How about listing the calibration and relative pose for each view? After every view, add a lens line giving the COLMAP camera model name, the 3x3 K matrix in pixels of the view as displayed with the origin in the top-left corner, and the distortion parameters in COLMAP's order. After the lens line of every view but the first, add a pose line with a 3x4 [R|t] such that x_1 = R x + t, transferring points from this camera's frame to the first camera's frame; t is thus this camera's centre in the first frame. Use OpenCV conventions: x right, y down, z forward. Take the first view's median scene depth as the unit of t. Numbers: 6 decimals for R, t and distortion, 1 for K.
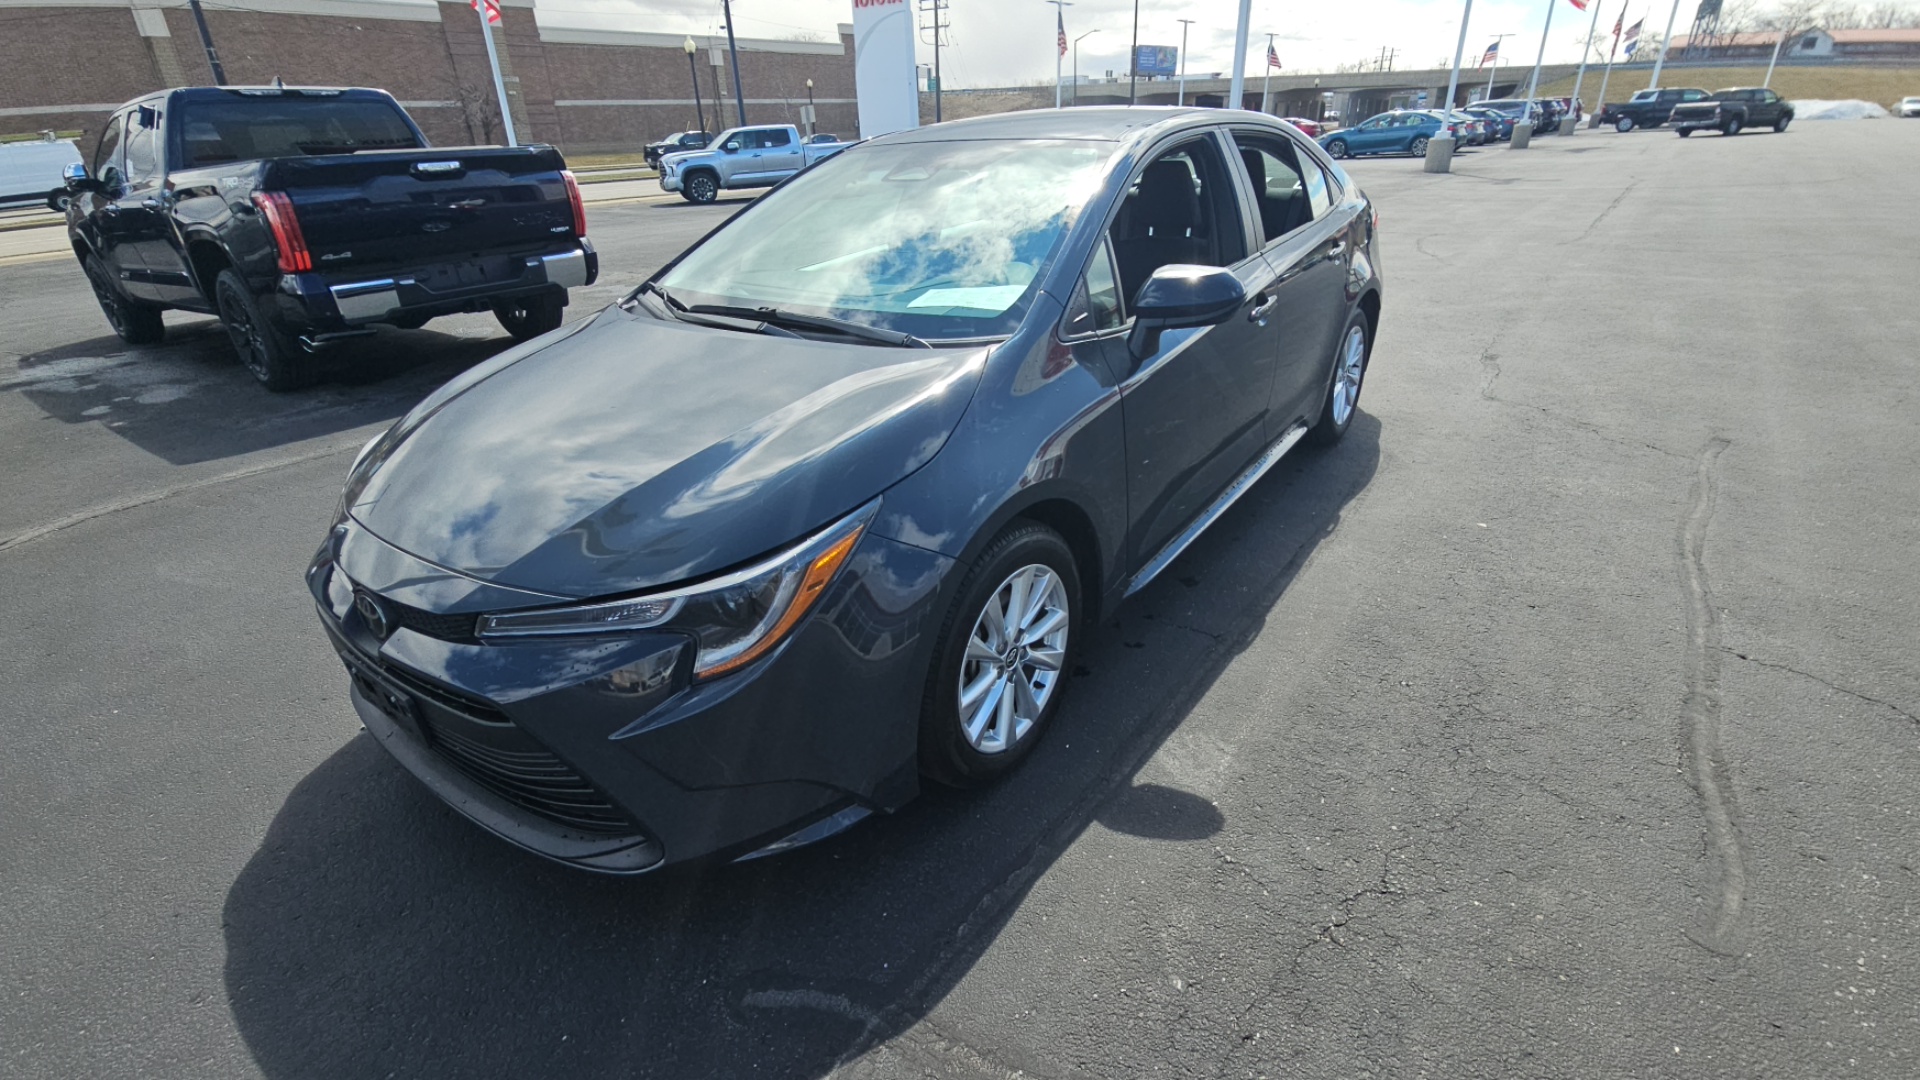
lens RADIAL K [[851.0, 0, 979.8], [0, 851.0, 536.1], [0, 0, 1]] dist [0.010540, -0.007940]
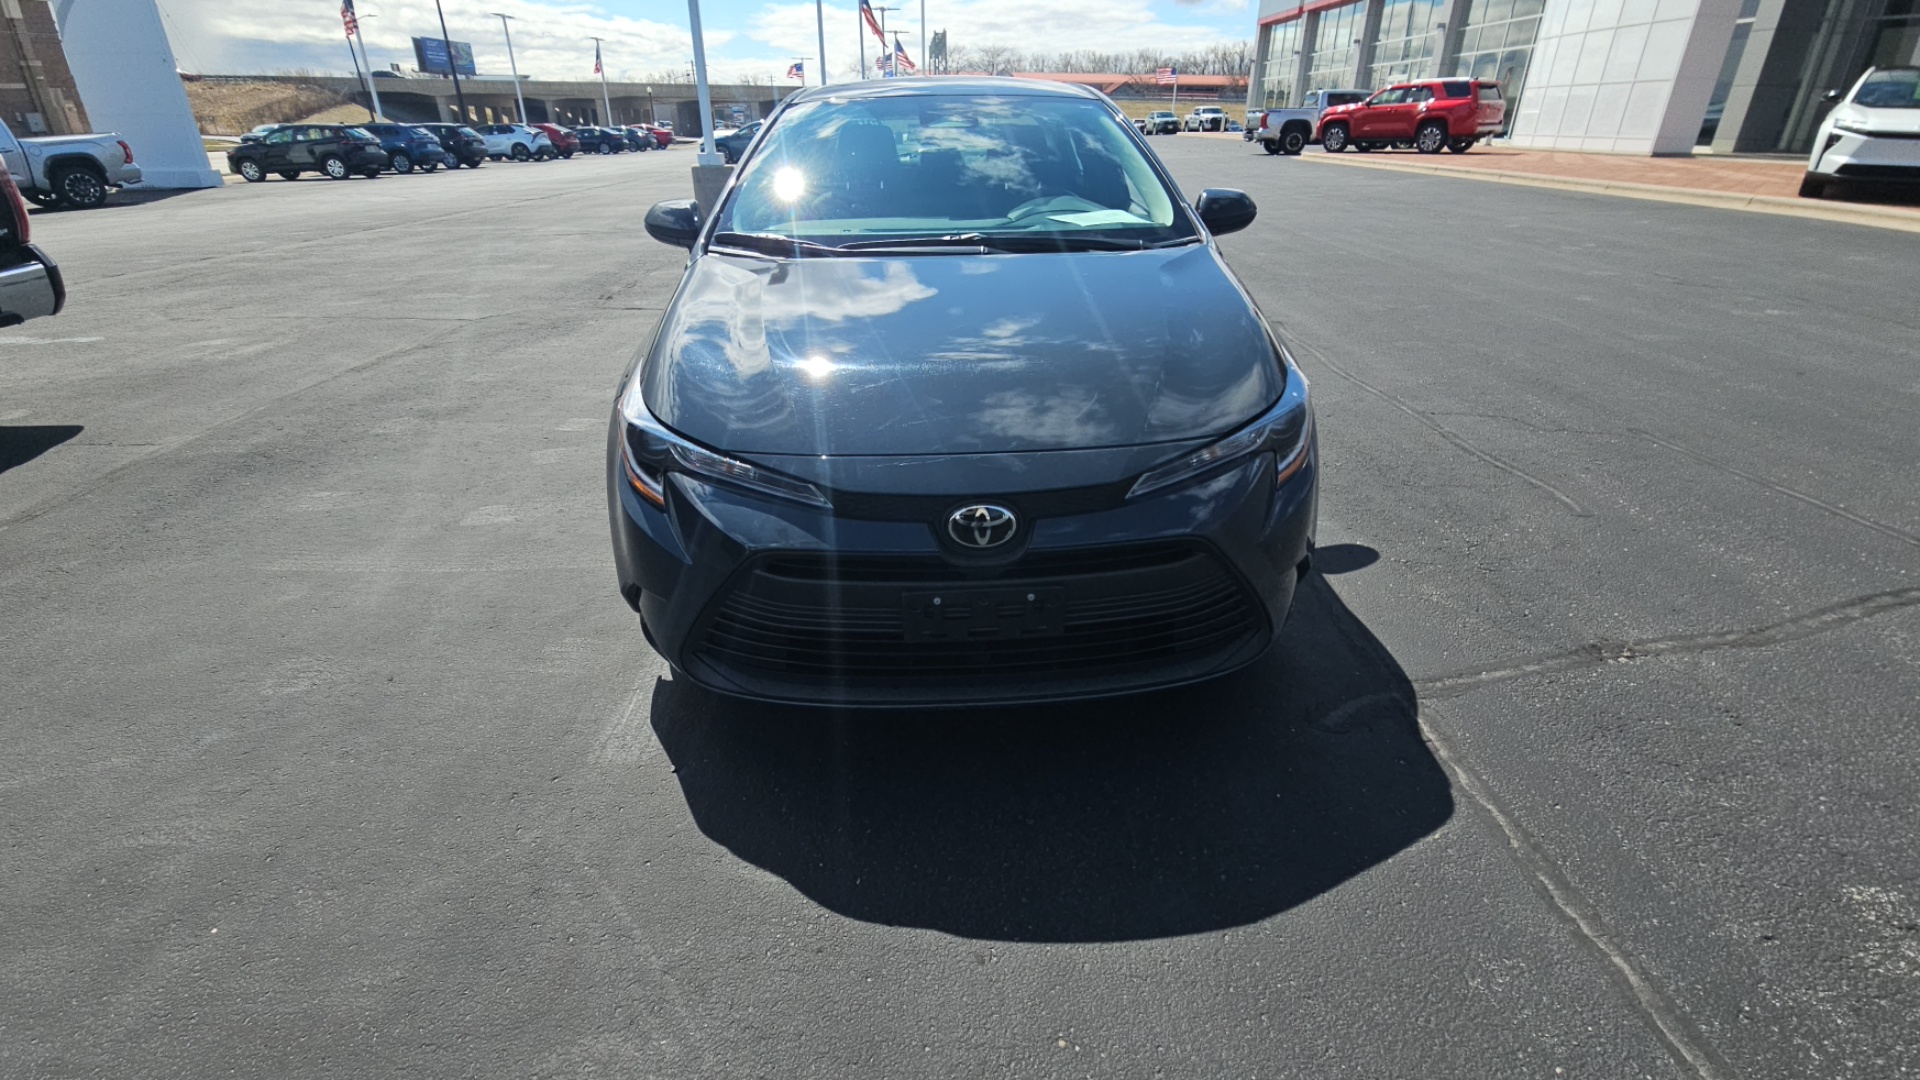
lens RADIAL K [[851.0, 0, 967.8], [0, 851.0, 524.8], [0, 0, 1]] dist [0.010540, -0.007940]
pose [[0.779786, -0.238135, 0.578986, -0.076197], [0.249026, 0.966502, 0.062128, 0.001320], [-0.574386, 0.095736, 0.812967, 0.011738]]
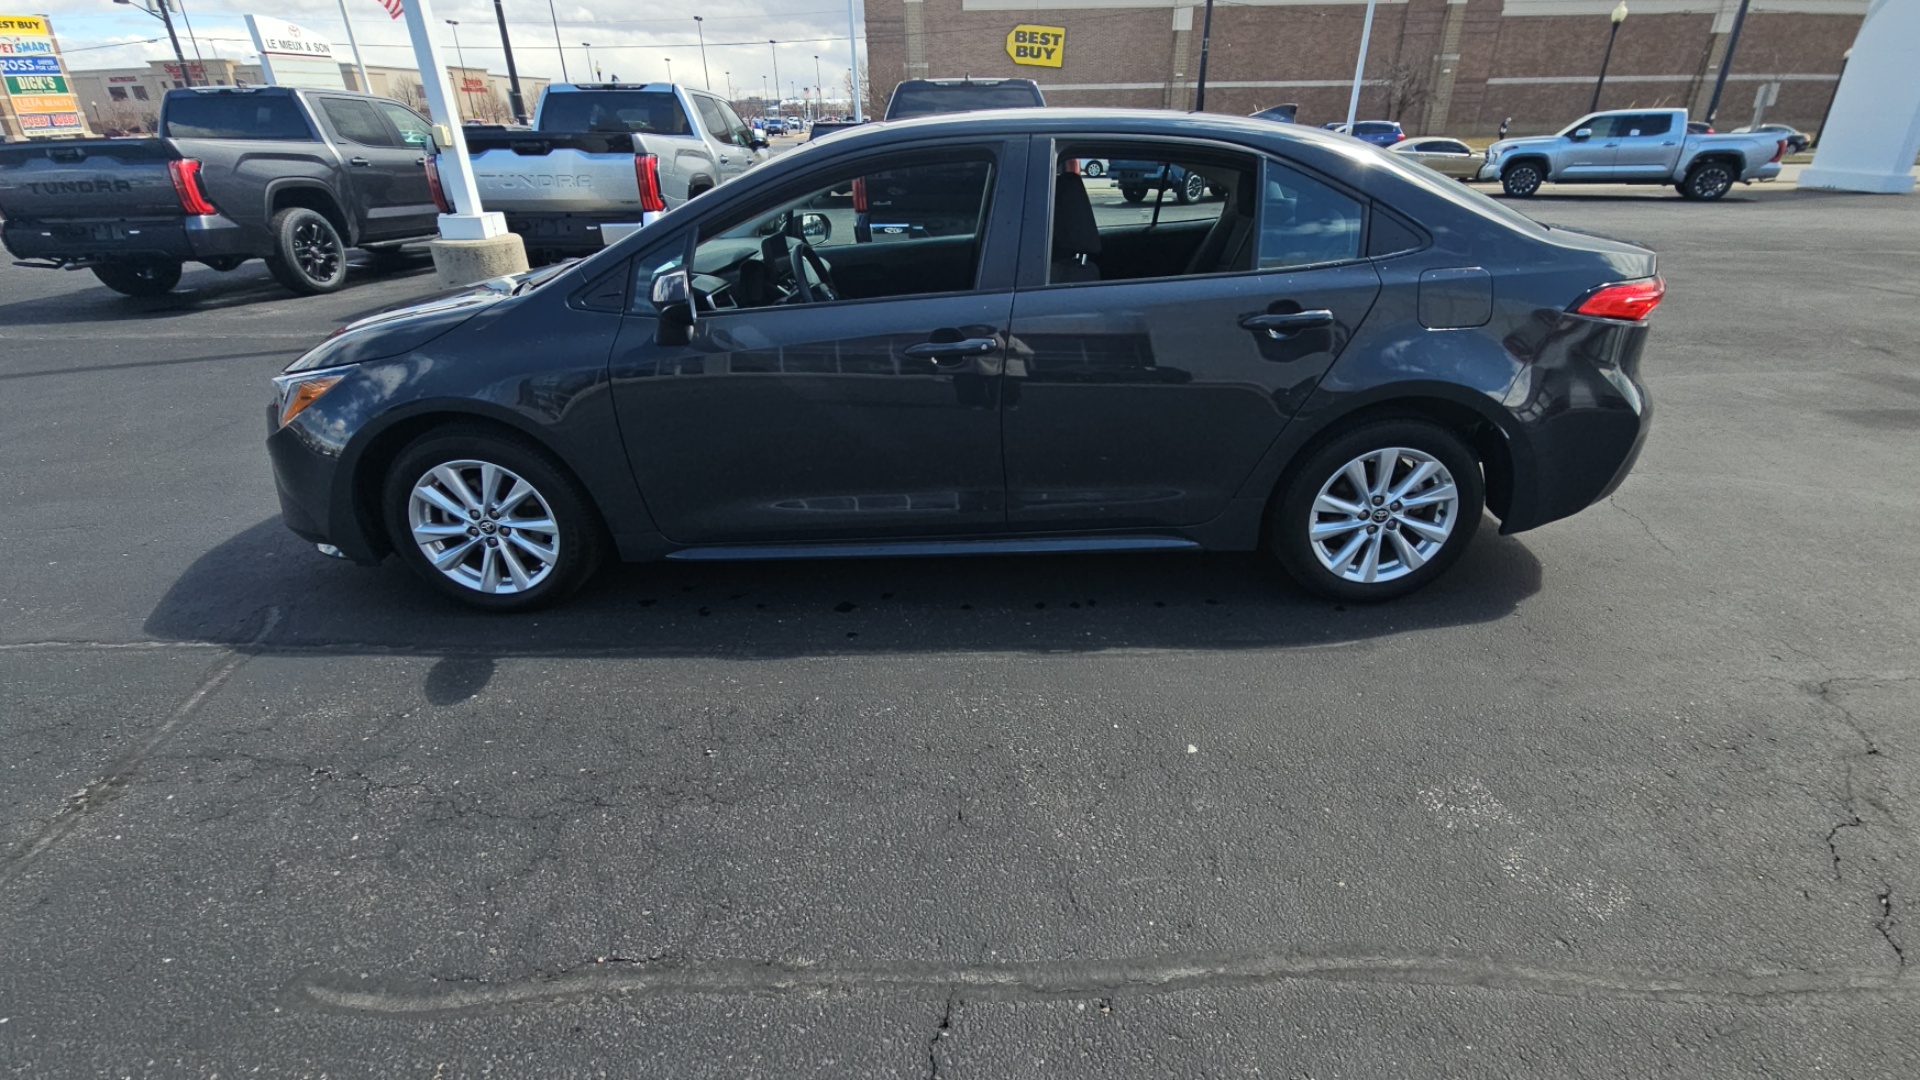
lens RADIAL K [[851.0, 0, 964.5], [0, 851.0, 529.5], [0, 0, 1]] dist [0.010540, -0.007940]
pose [[0.591658, 0.369844, -0.716349, 0.099712], [-0.359511, 0.916359, 0.176175, -0.024821], [0.721590, 0.153300, 0.675134, 0.044252]]
